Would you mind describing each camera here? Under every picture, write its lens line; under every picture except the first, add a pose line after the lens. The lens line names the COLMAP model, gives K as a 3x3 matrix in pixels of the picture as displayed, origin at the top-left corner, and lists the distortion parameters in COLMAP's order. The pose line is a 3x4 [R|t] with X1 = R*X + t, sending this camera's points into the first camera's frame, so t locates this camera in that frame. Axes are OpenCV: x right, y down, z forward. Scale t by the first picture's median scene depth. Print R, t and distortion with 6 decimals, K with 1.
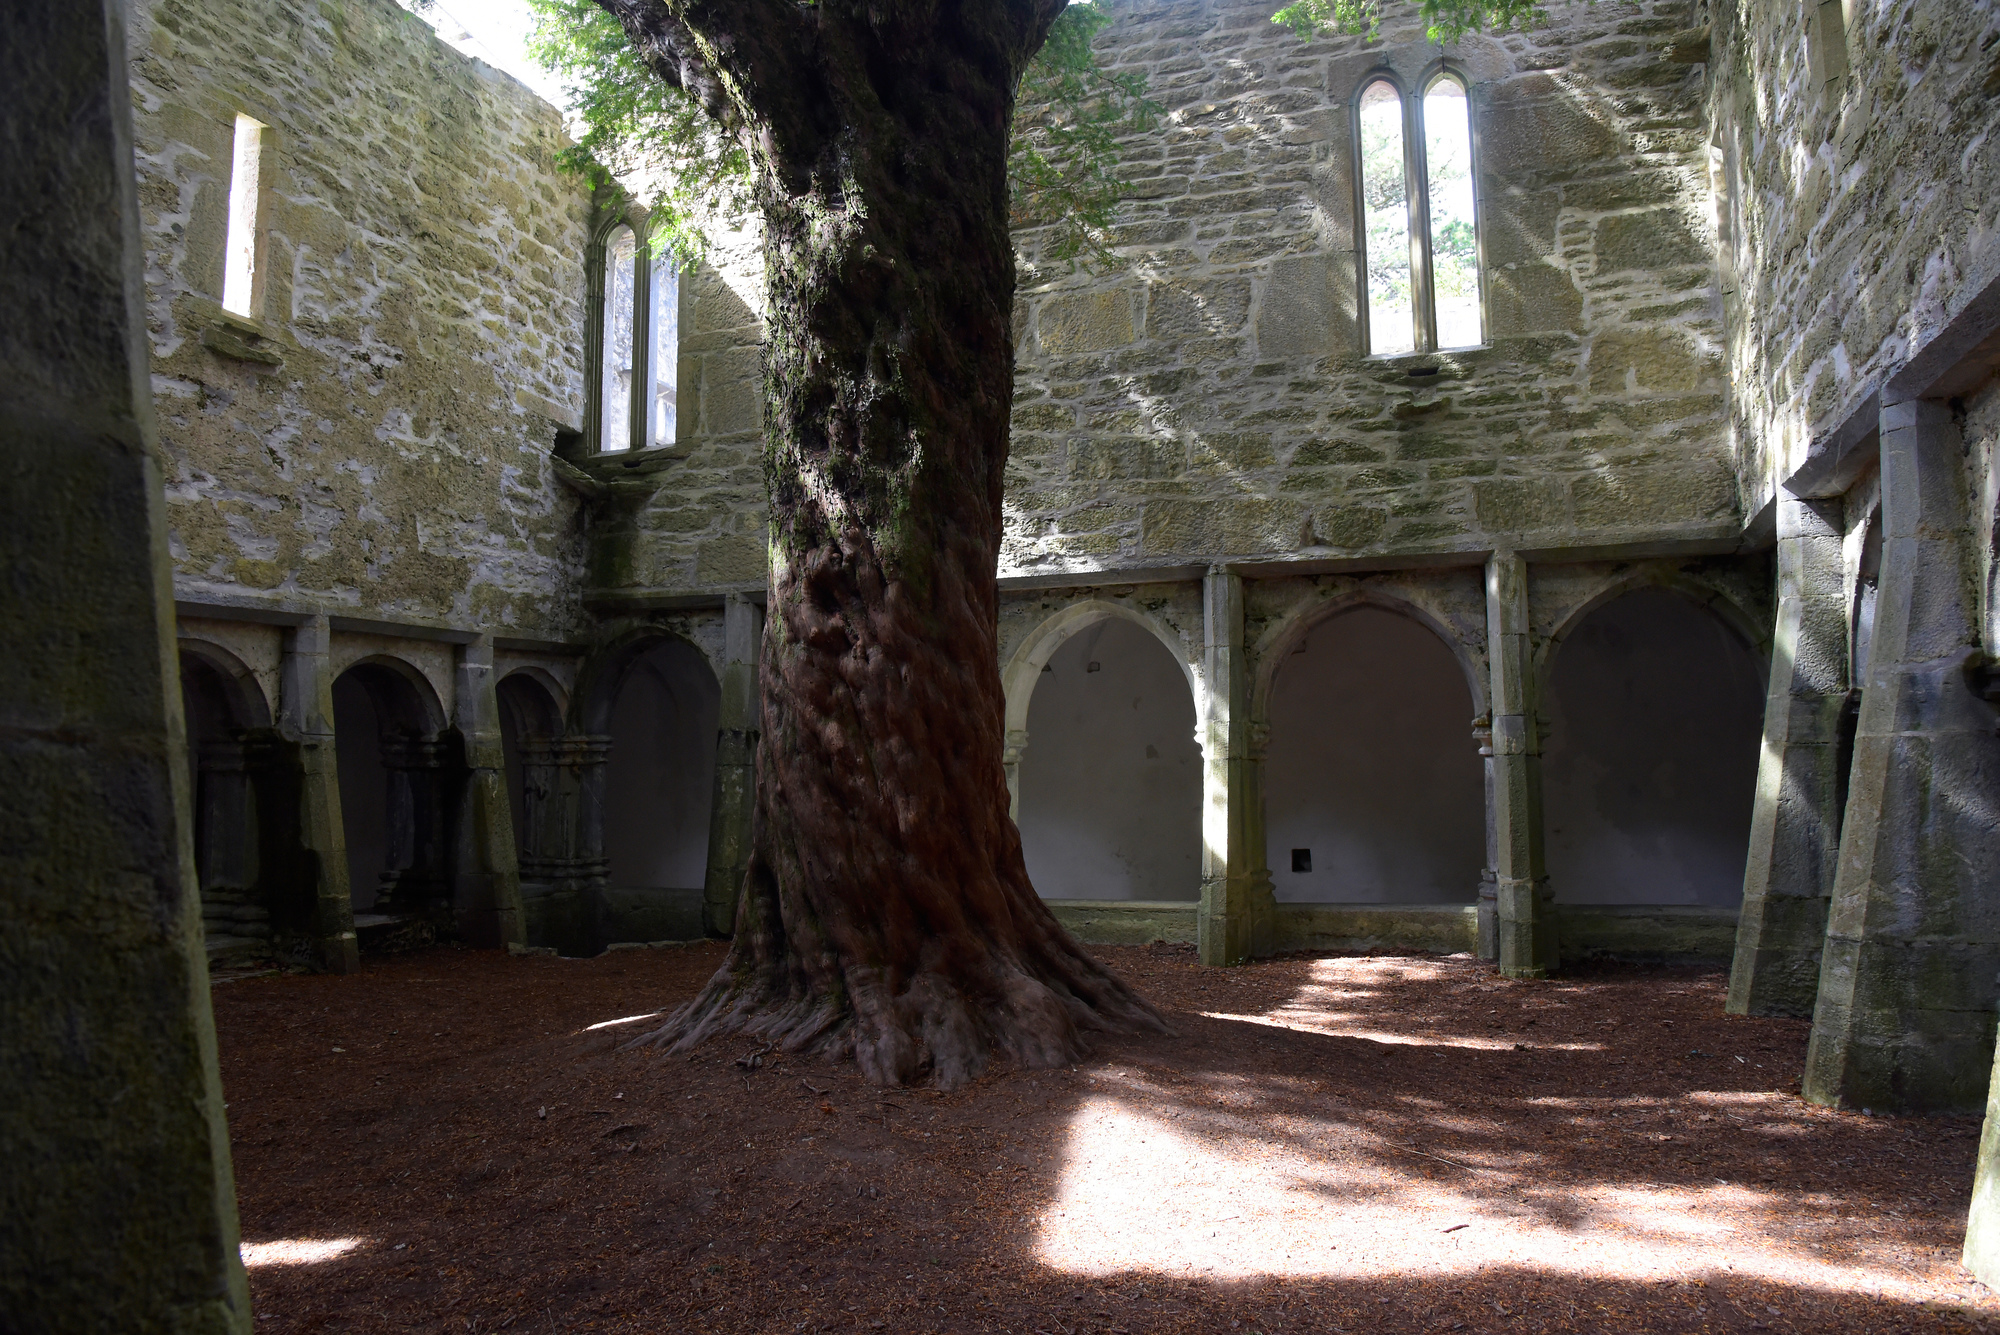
lens RADIAL K [[1427.4, 0, 1002.5], [0, 1427.4, 666.4], [0, 0, 1]] dist [-0.102864, 0.042653]
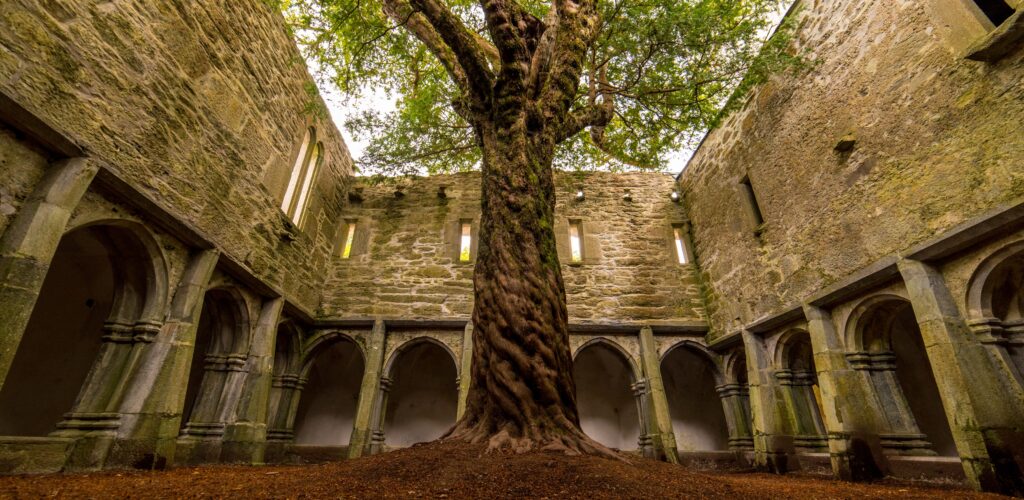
lens RADIAL K [[390.6, 0, 511.6], [0, 390.6, 245.2], [0, 0, 1]] dist [-0.013071, -0.000102]
pose [[-0.373736, 0.435393, 0.818996, -0.473809], [-0.078136, 0.865064, -0.495539, 0.168707], [-0.924238, -0.249194, -0.289286, 0.805854]]
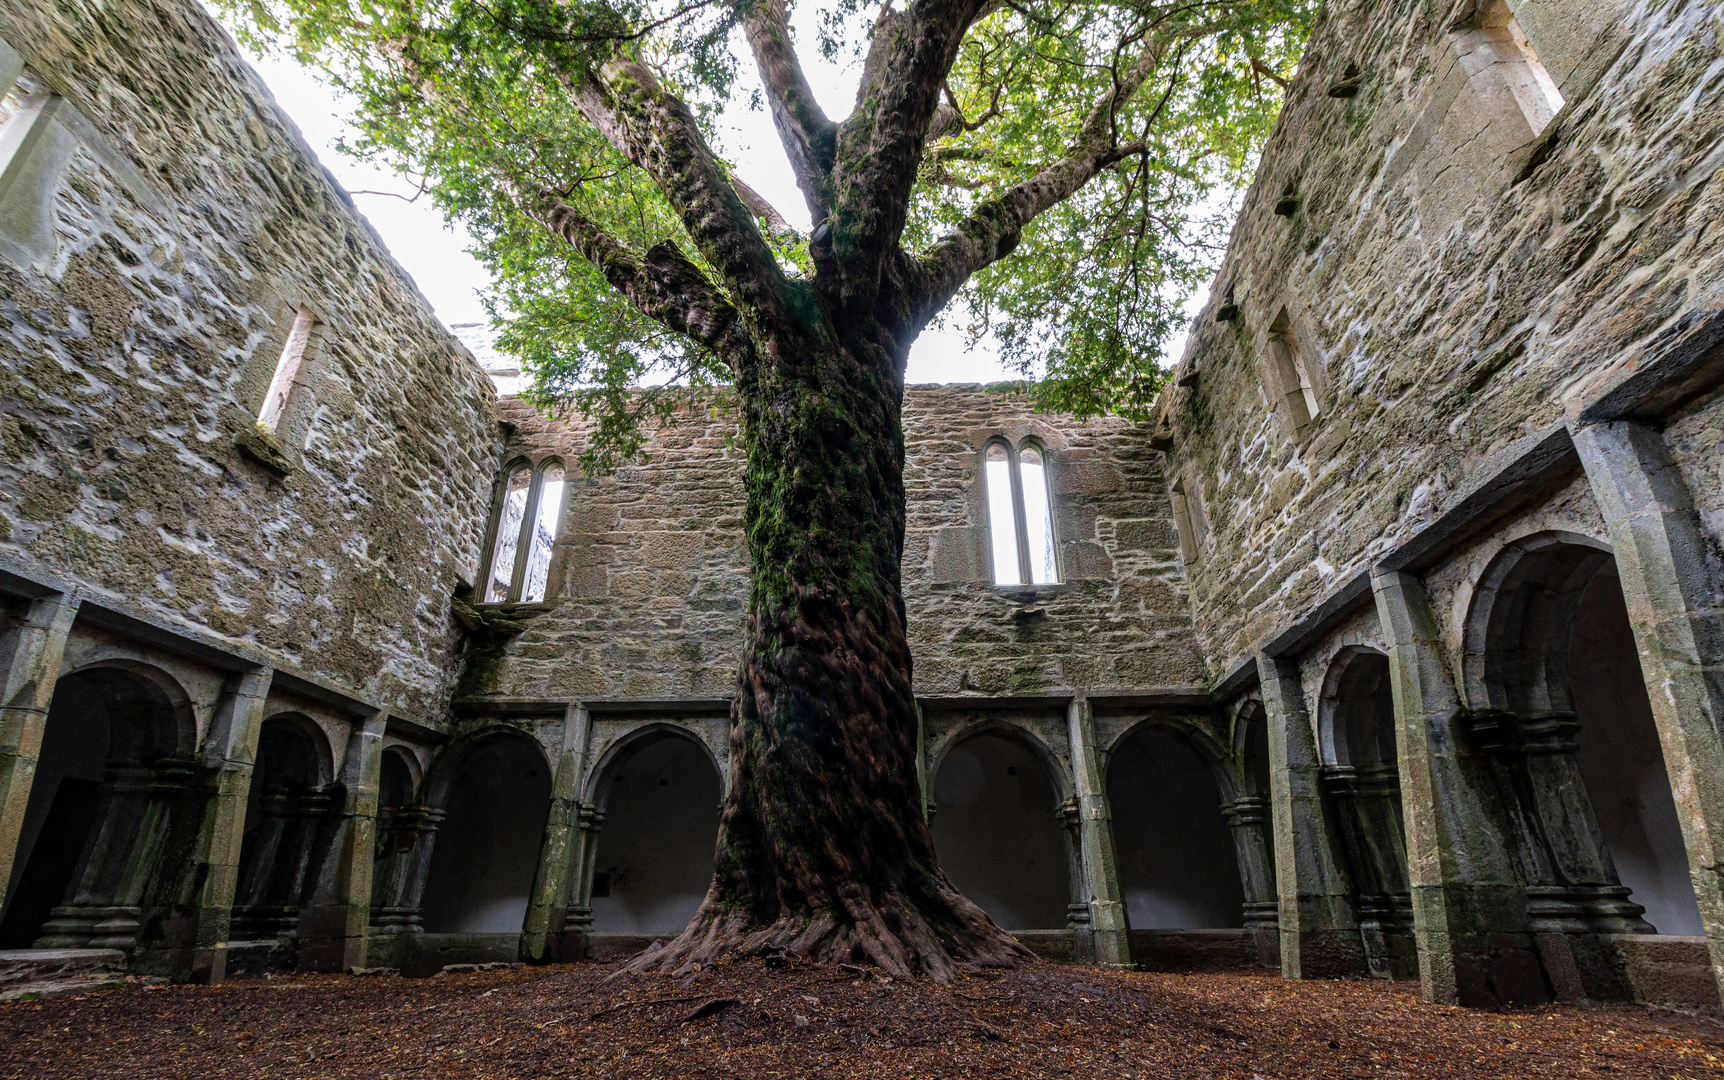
lens RADIAL K [[813.8, 0, 870.8], [0, 813.8, 554.8], [0, 0, 1]] dist [-0.002387, -0.001388]
pose [[0.950643, 0.130101, 0.281696, -0.180138], [-0.024206, 0.936181, -0.350684, 0.105482], [-0.309343, 0.326557, 0.893123, 0.136792]]
